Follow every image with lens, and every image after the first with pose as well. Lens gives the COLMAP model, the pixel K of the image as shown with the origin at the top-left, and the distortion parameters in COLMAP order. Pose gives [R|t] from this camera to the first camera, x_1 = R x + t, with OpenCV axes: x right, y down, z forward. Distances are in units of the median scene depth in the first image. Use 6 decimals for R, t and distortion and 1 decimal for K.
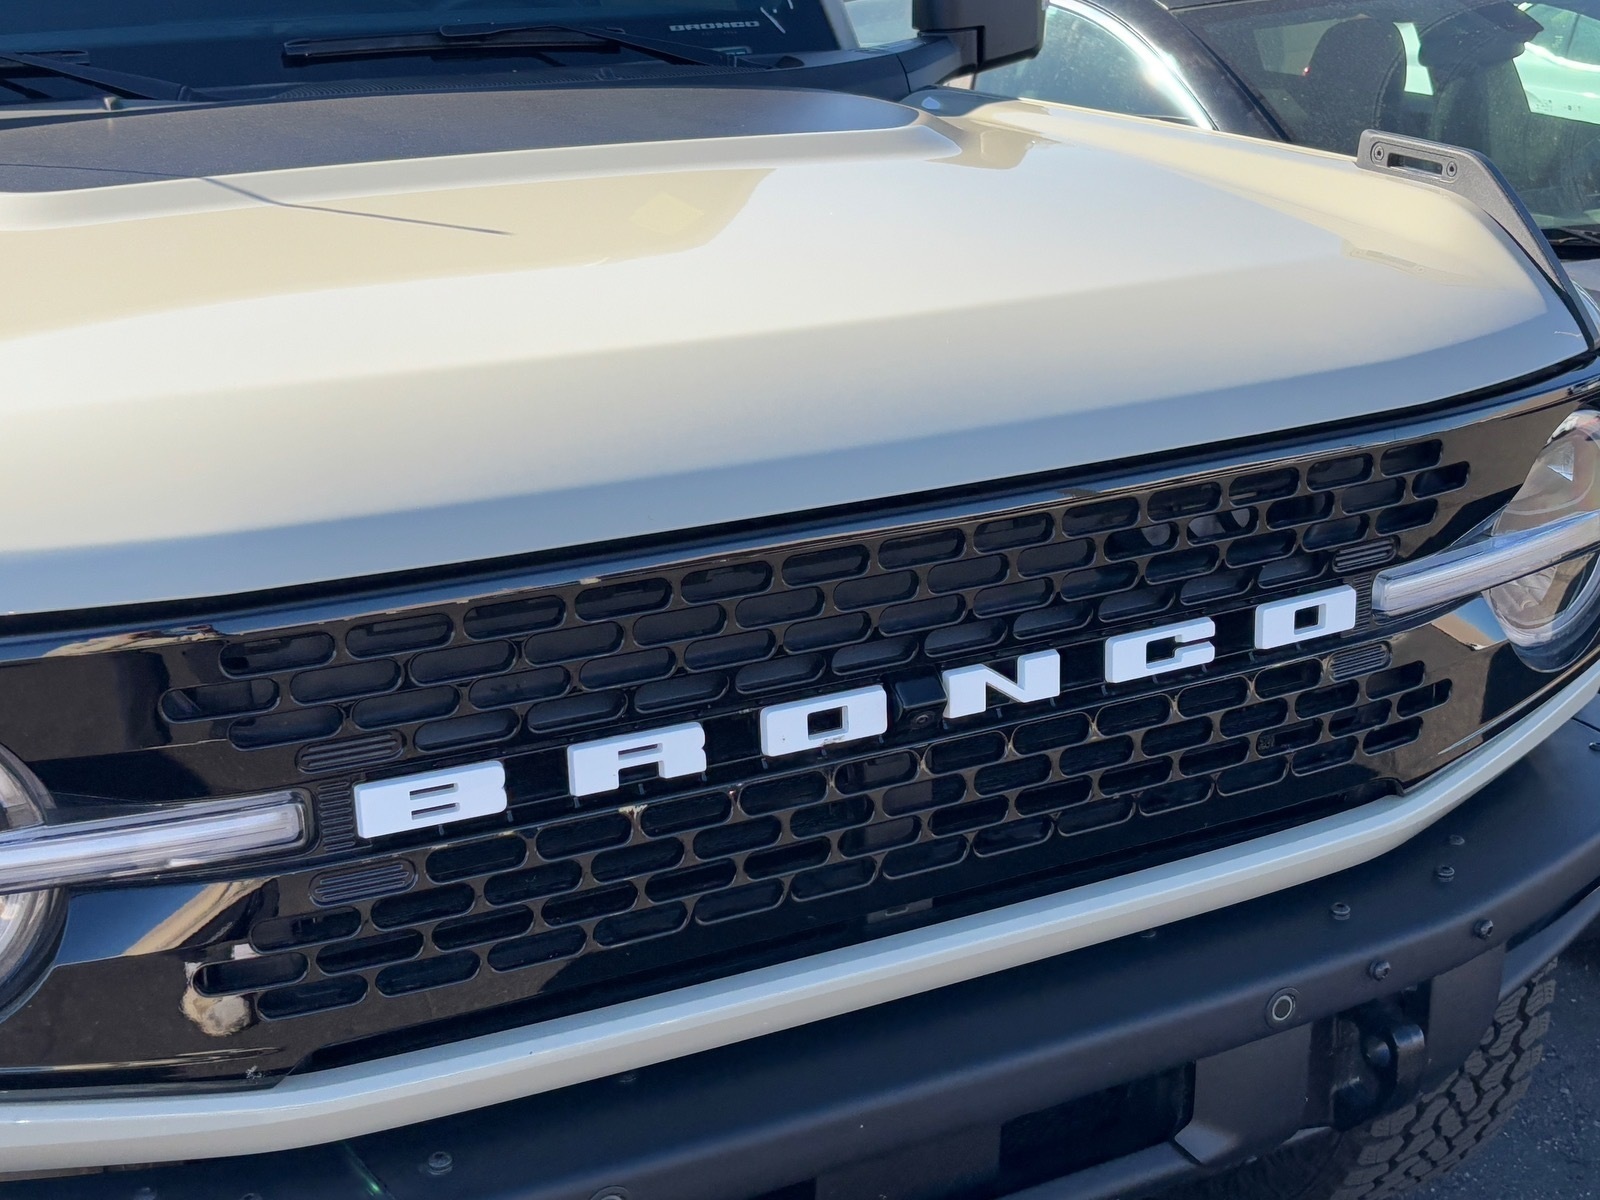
lens RADIAL K [[2154.4, 0, 808.8], [0, 2154.4, 605.1], [0, 0, 1]] dist [0.103795, 0.000000]
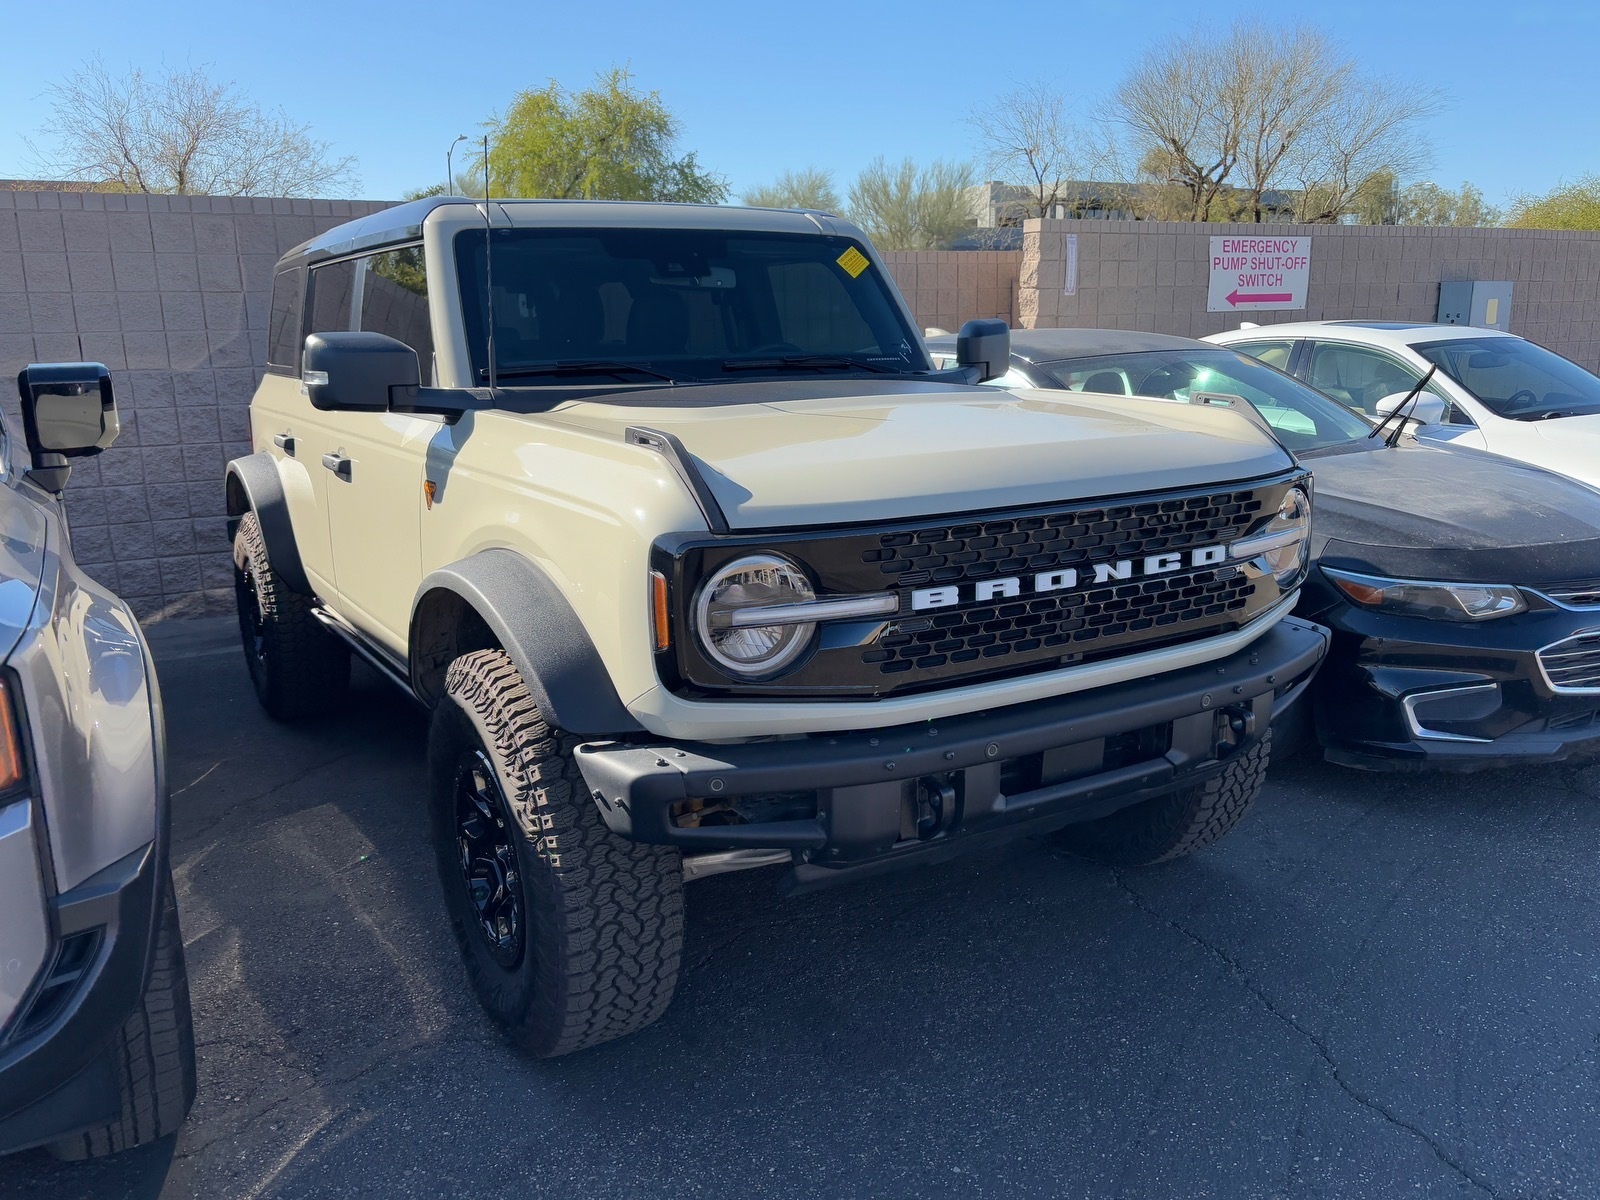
lens RADIAL K [[1297.3, 0, 789.9], [0, 1297.3, 599.4], [0, 0, 1]] dist [0.010415, 0.000226]
pose [[0.996935, -0.003522, 0.078150, -0.426250], [0.012304, 0.993612, -0.112178, 0.240368], [-0.077255, 0.112796, 0.990610, -0.566420]]
